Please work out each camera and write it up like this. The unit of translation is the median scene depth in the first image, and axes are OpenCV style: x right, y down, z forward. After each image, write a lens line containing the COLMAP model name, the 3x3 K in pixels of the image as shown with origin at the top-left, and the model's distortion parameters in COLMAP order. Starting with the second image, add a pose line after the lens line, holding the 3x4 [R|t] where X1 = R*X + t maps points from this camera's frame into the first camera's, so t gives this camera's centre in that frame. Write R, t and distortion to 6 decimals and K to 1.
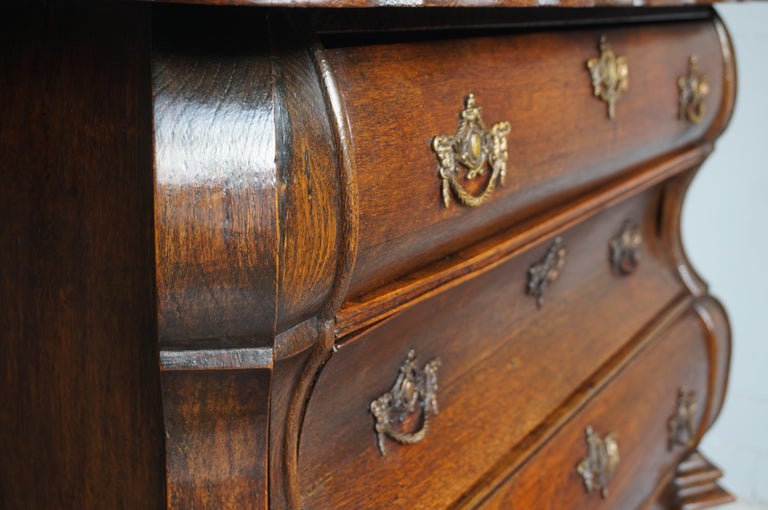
lens RADIAL K [[865.1, 0, 384.0], [0, 865.1, 255.0], [0, 0, 1]] dist [0.056672, -0.011292]
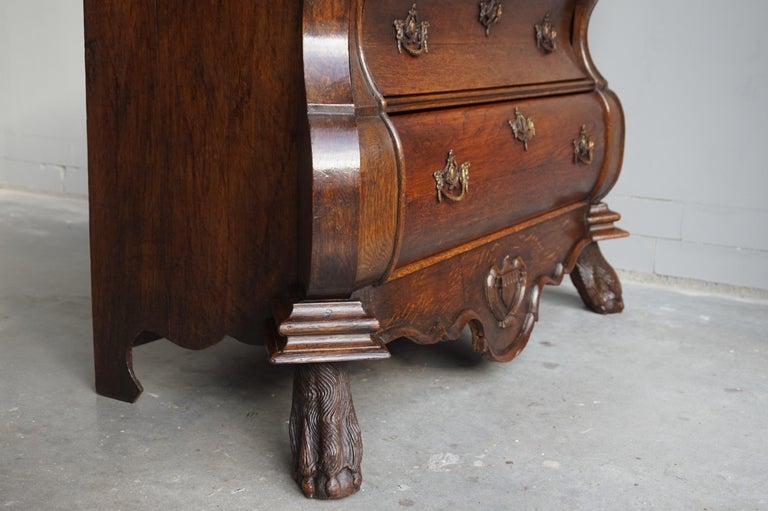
lens RADIAL K [[867.9, 0, 386.4], [0, 867.9, 239.6], [0, 0, 1]] dist [-0.000773, 0.000114]
pose [[0.999633, -0.001517, 0.027064, -0.082546], [0.002429, 0.999429, -0.033696, 0.697390], [-0.026997, 0.033749, 0.999066, -0.896223]]
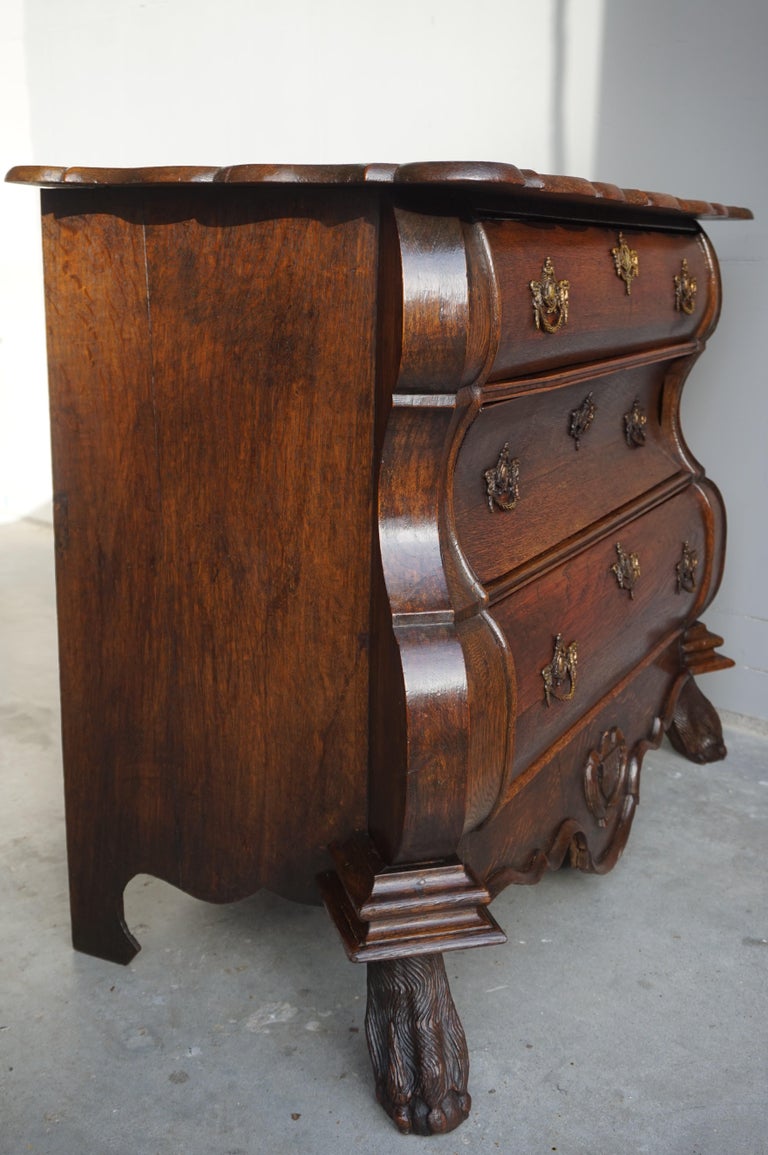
lens RADIAL K [[1108.0, 0, 372.6], [0, 1108.0, 563.6], [0, 0, 1]] dist [-0.007356, -0.005837]
pose [[0.996836, -0.032695, 0.072457, -0.327691], [0.034123, 0.999245, -0.018558, 0.337015], [-0.071795, 0.020972, 0.997199, -0.798258]]
